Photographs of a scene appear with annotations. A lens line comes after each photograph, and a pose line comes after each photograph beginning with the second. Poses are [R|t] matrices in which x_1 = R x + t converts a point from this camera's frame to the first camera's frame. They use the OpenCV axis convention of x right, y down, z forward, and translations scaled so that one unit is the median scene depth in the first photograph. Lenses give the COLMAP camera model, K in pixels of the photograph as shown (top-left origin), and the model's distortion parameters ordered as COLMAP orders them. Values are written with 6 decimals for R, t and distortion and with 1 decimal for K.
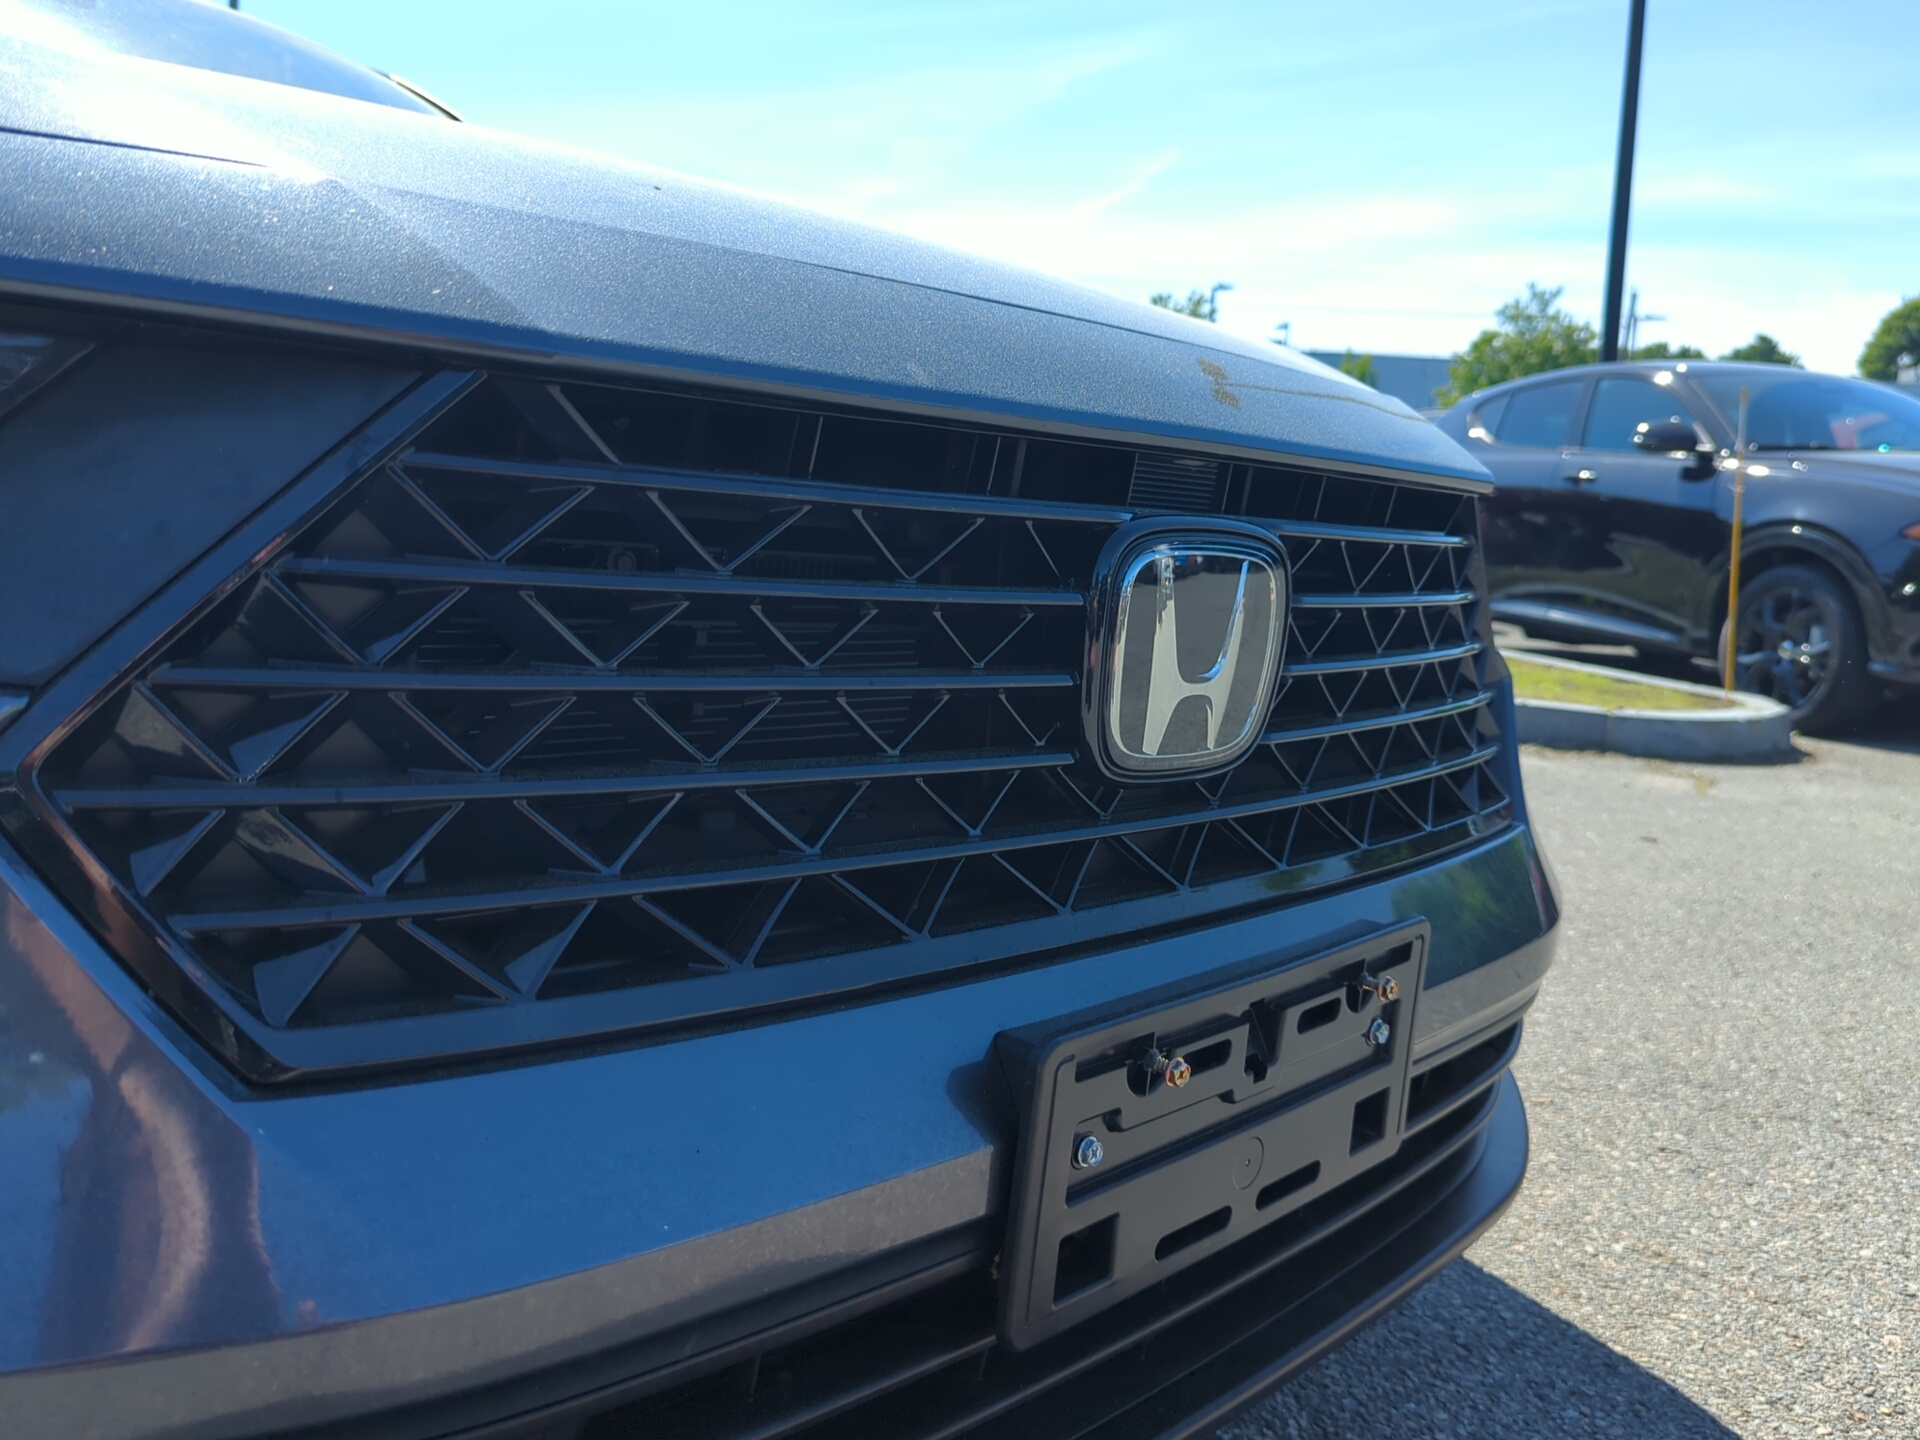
lens RADIAL K [[1543.3, 0, 968.3], [0, 1543.3, 701.0], [0, 0, 1]] dist [0.014080, -0.009795]
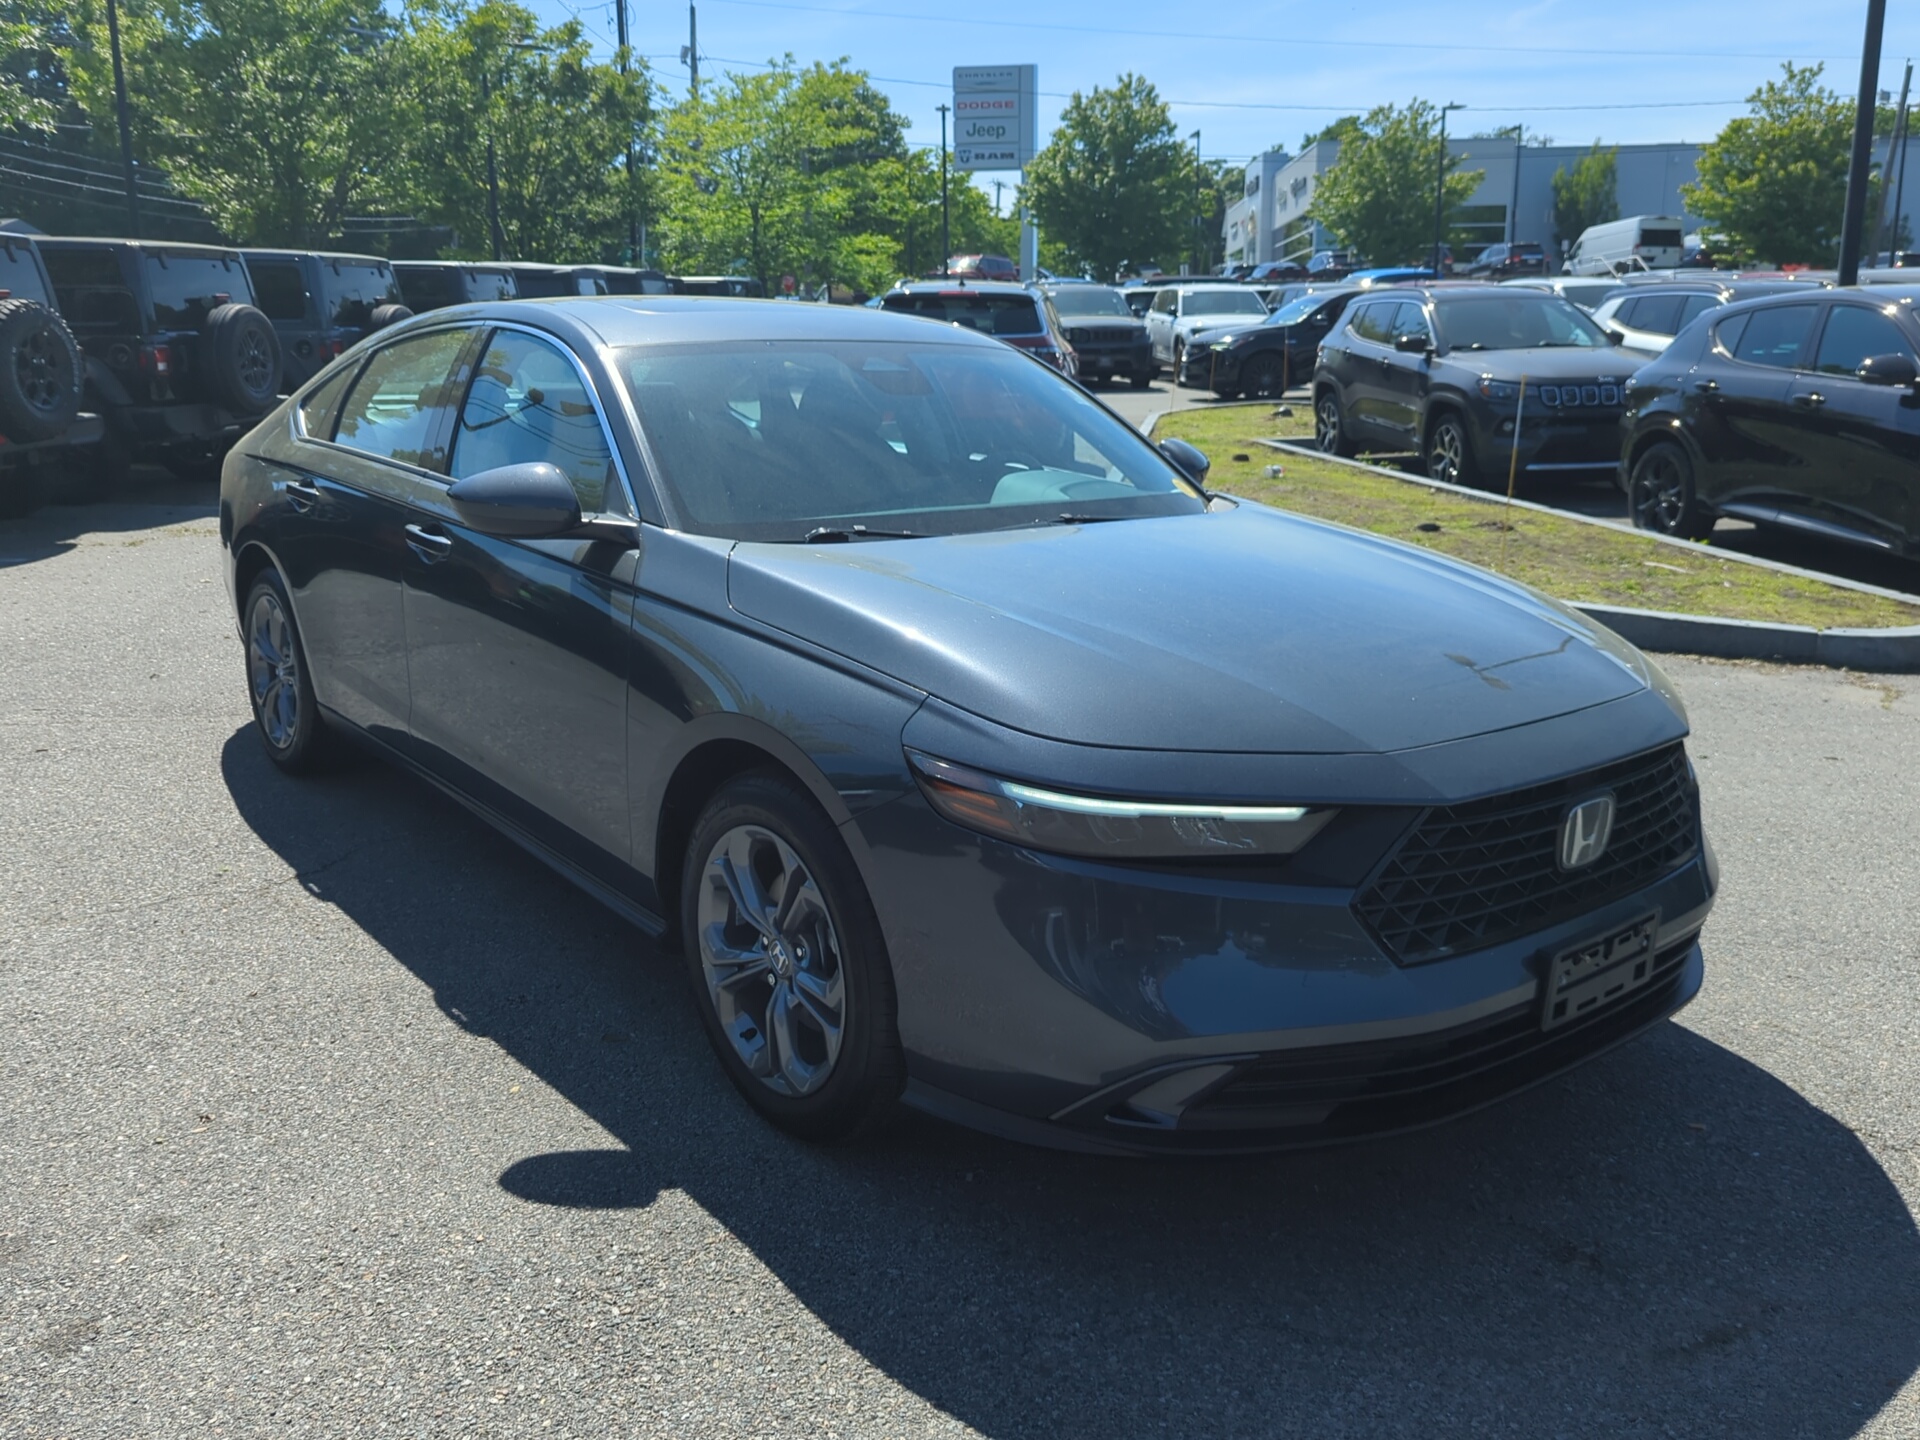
lens RADIAL K [[1534.3, 0, 974.9], [0, 1534.3, 705.8], [0, 0, 1]] dist [0.020827, -0.004934]
pose [[0.990807, -0.019767, -0.133832, -0.339544], [0.035110, 0.992943, 0.113280, -0.347309], [0.130648, -0.116938, 0.984508, -1.146096]]
